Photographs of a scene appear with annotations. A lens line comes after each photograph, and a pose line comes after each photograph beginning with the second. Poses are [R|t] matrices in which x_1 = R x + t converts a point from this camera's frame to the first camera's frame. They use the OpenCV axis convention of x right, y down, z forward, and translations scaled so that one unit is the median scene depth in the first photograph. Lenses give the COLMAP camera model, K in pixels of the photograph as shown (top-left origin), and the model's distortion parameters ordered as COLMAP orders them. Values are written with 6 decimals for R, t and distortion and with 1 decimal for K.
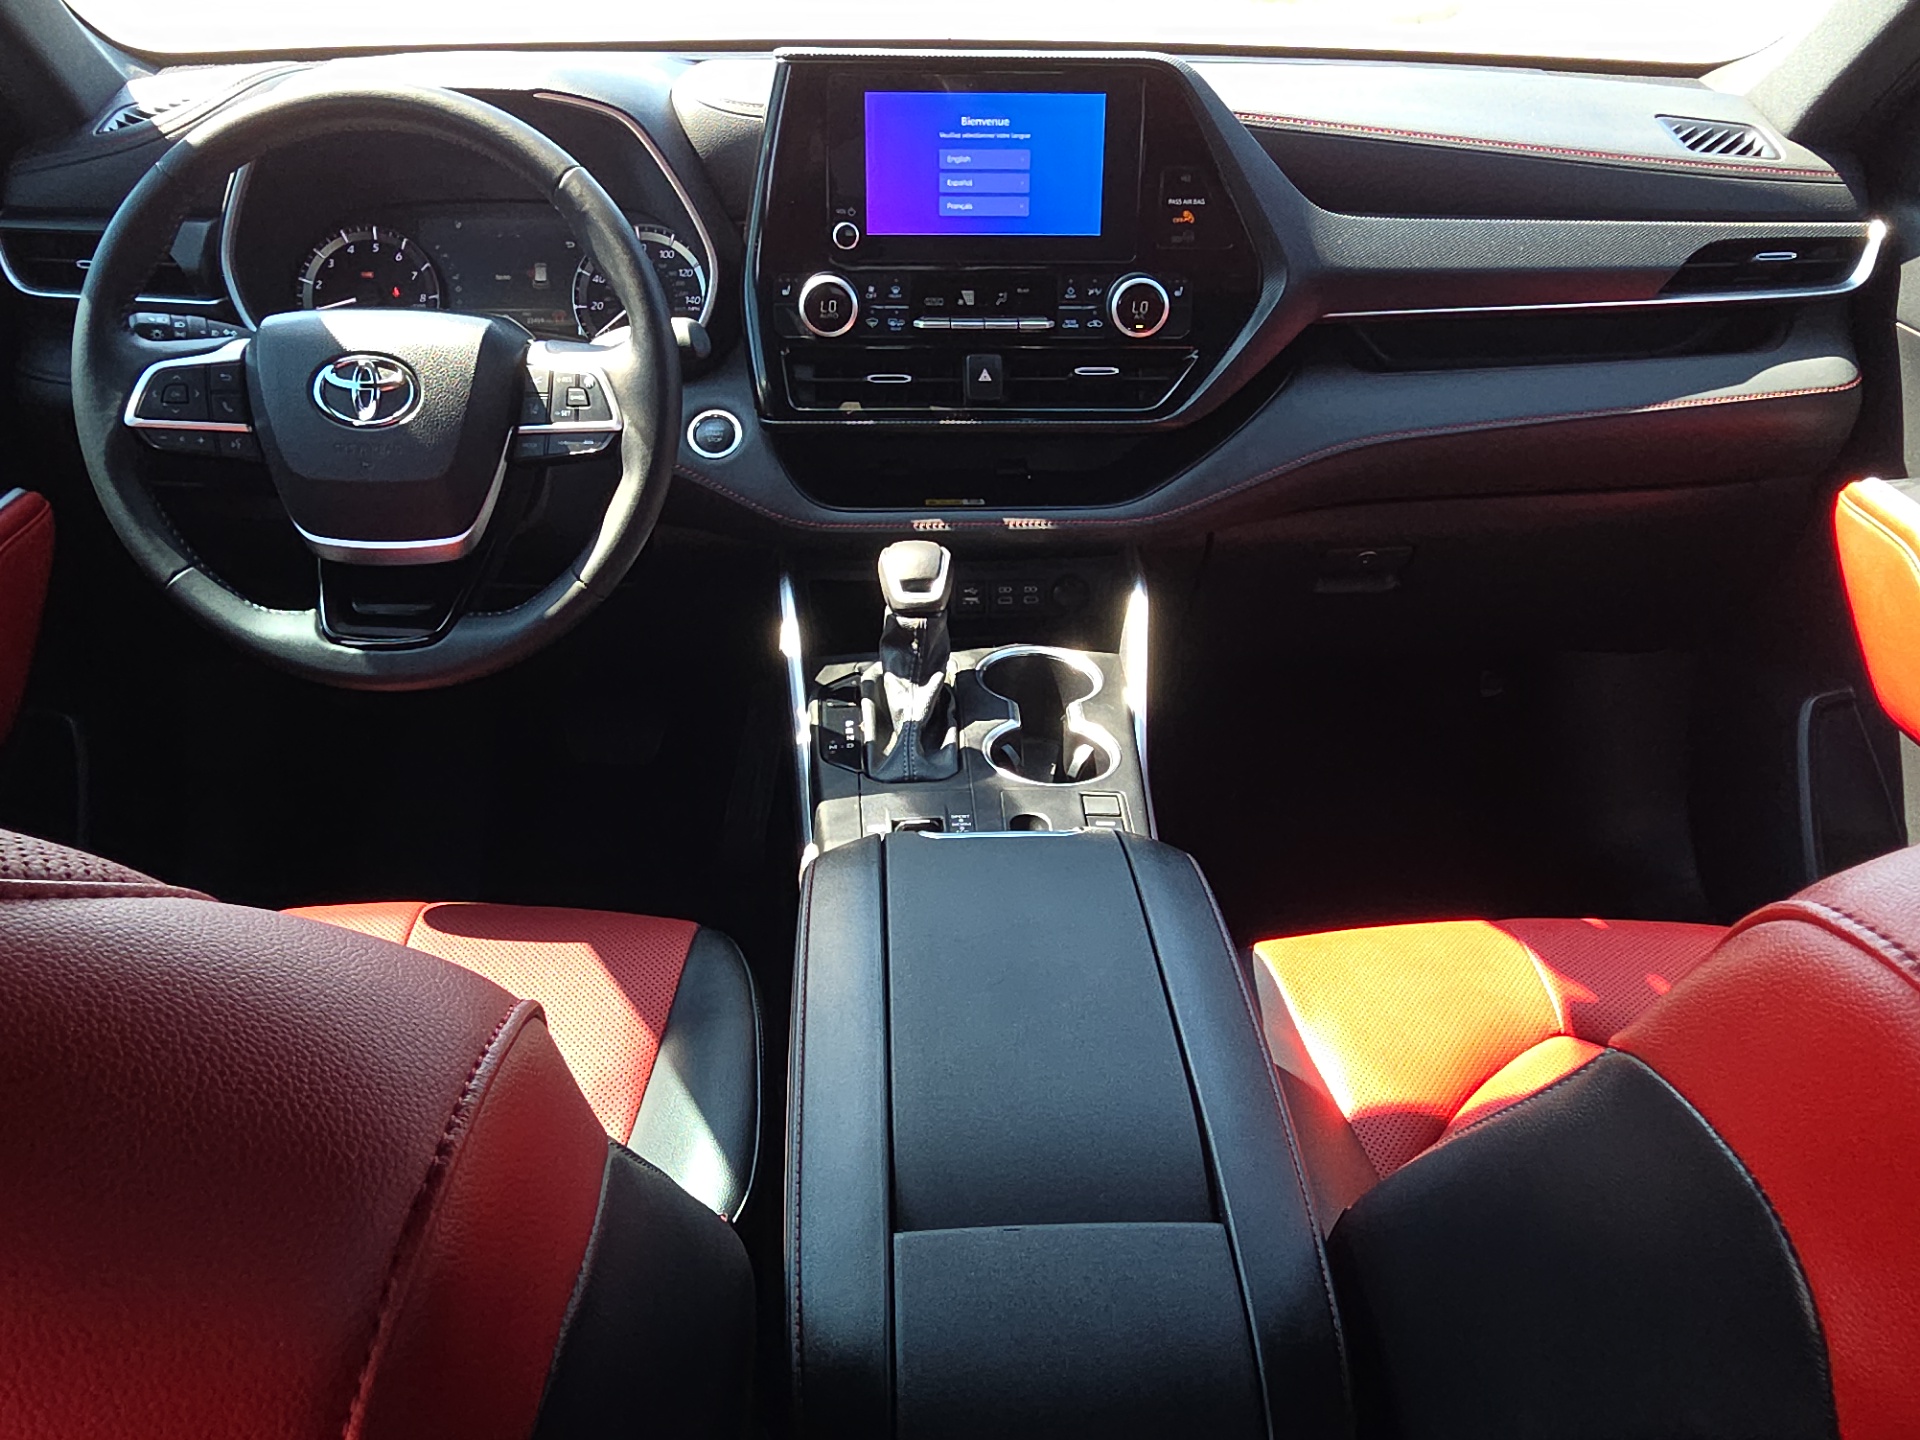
lens RADIAL K [[1565.8, 0, 945.8], [0, 1565.8, 731.9], [0, 0, 1]] dist [0.005919, -0.000557]
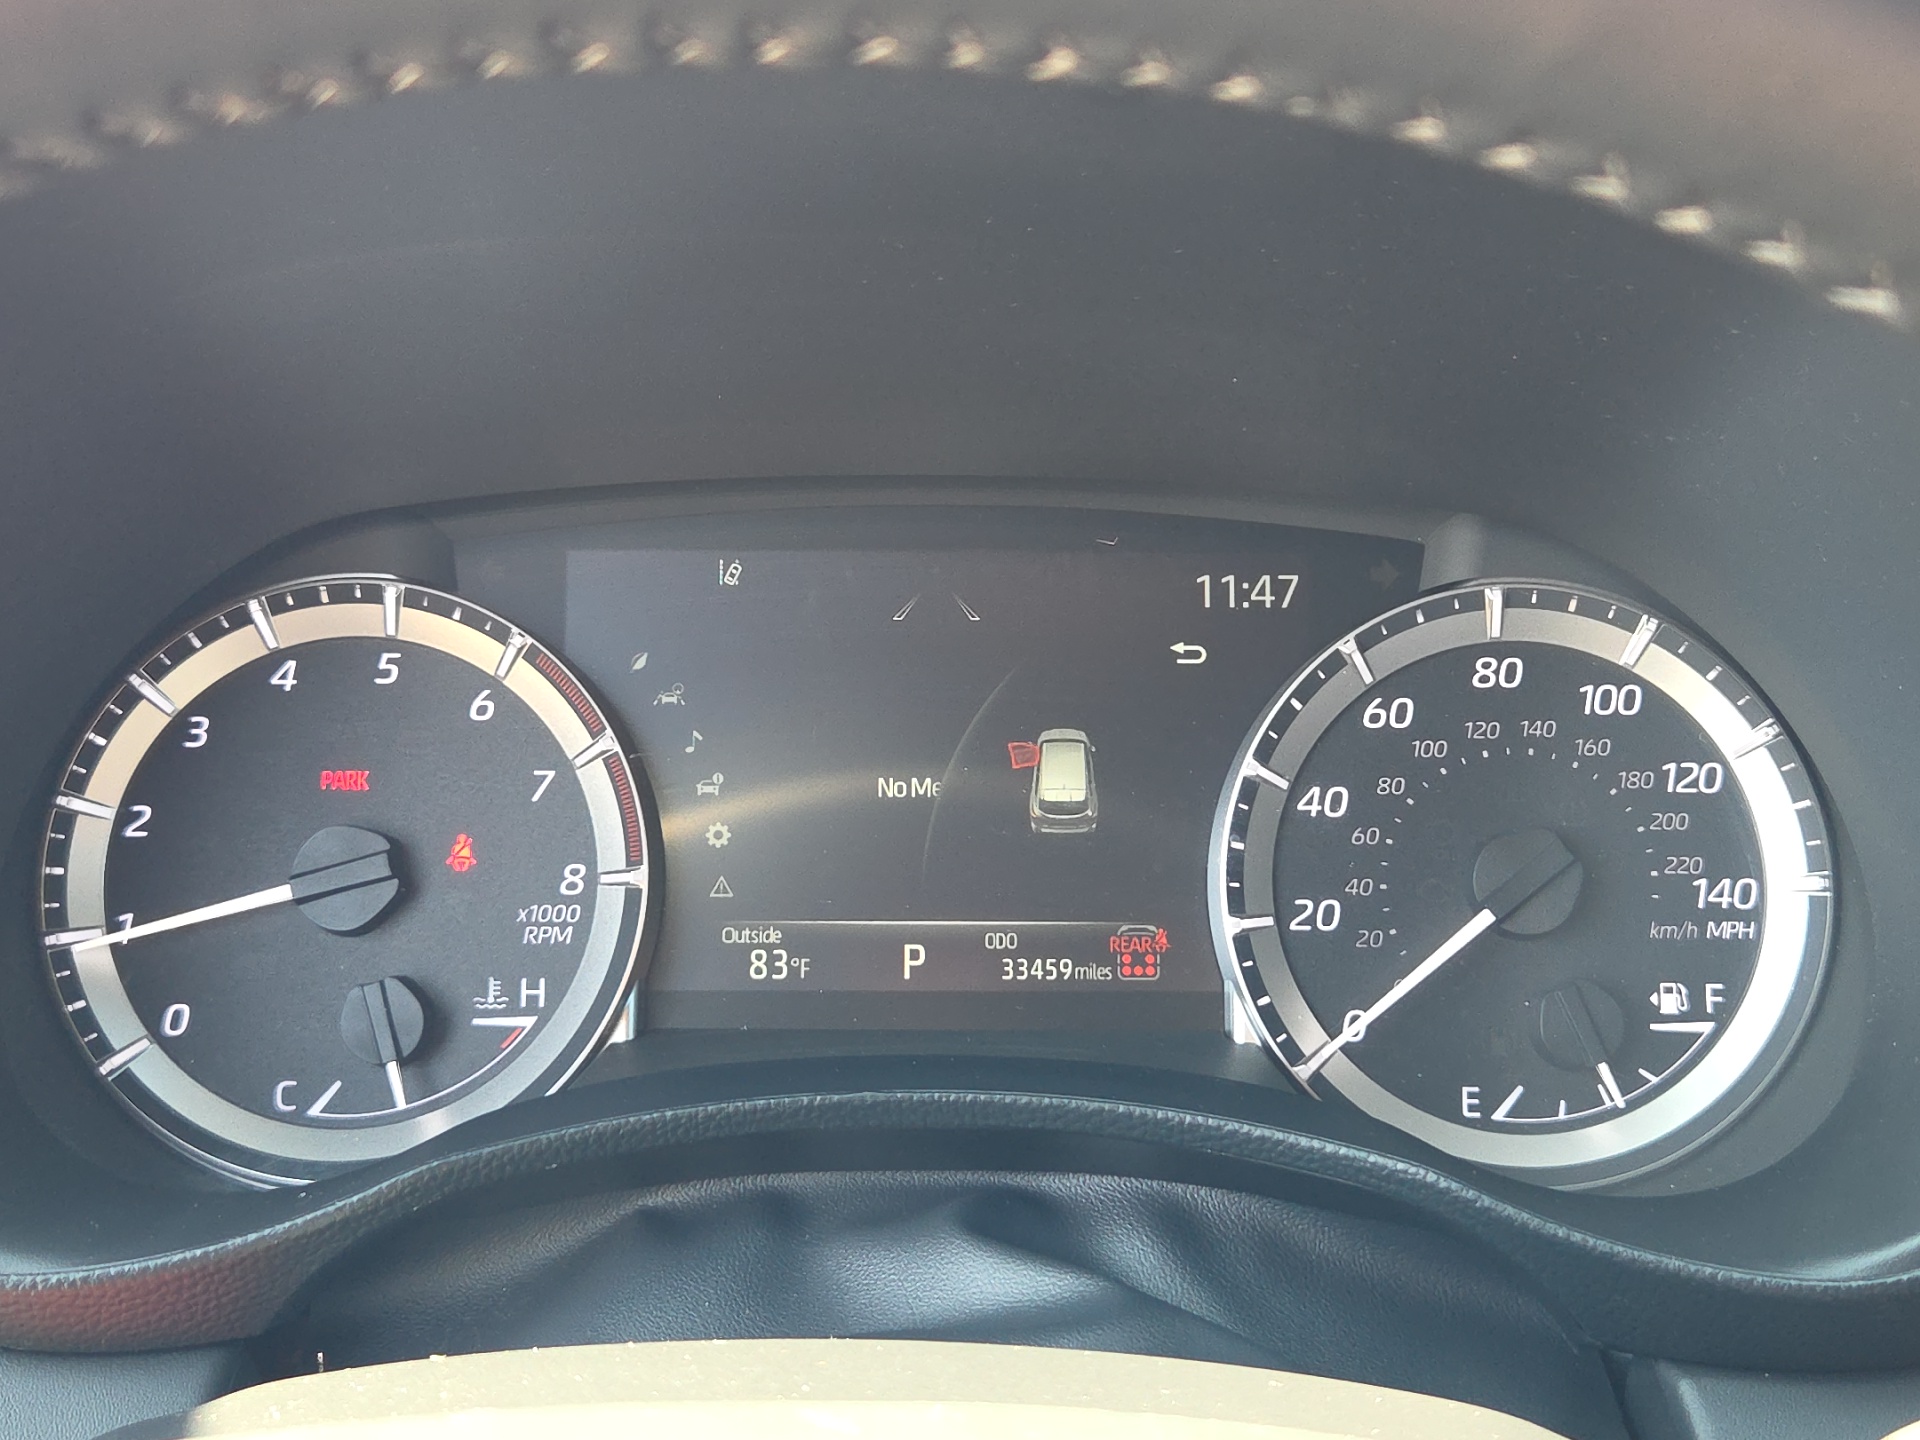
lens RADIAL K [[2303.0, 0, 972.8], [0, 2303.0, 677.0], [0, 0, 1]] dist [-0.006837, 0.000000]
pose [[0.999310, 0.007040, -0.036458, -0.287664], [-0.014189, 0.979752, -0.199713, -0.262254], [0.034314, 0.200093, 0.979176, 0.725616]]
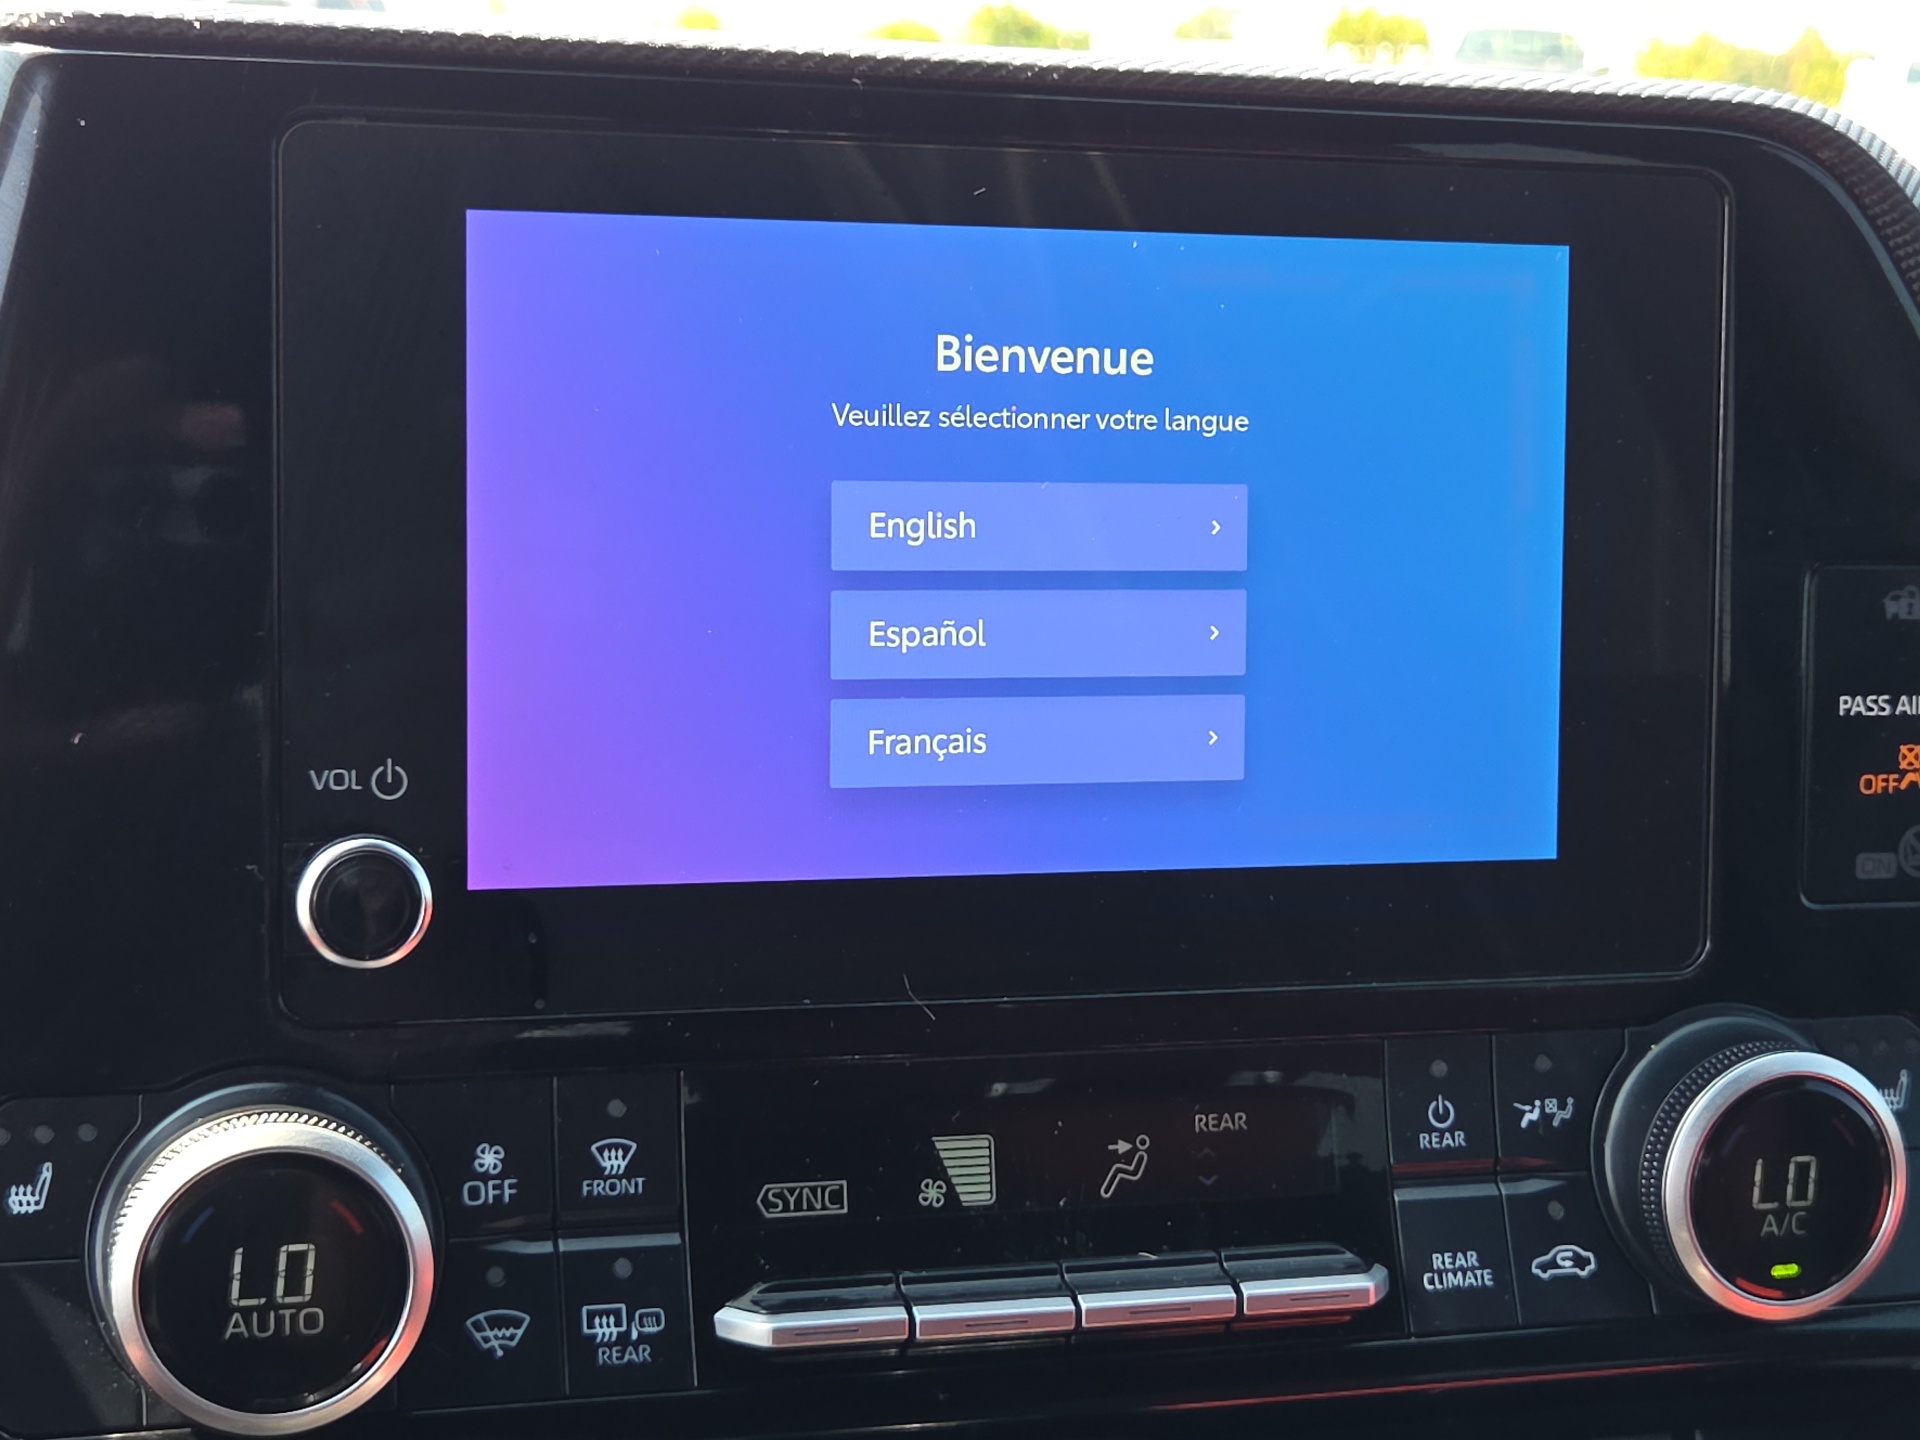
lens RADIAL K [[3066.1, 0, 978.3], [0, 3066.1, 674.9], [0, 0, 1]] dist [-0.013940, 0.000000]
pose [[0.971054, -0.012486, 0.238534, -0.078736], [0.087490, 0.947825, -0.306551, -0.219470], [-0.222261, 0.318547, 0.921481, 0.623548]]
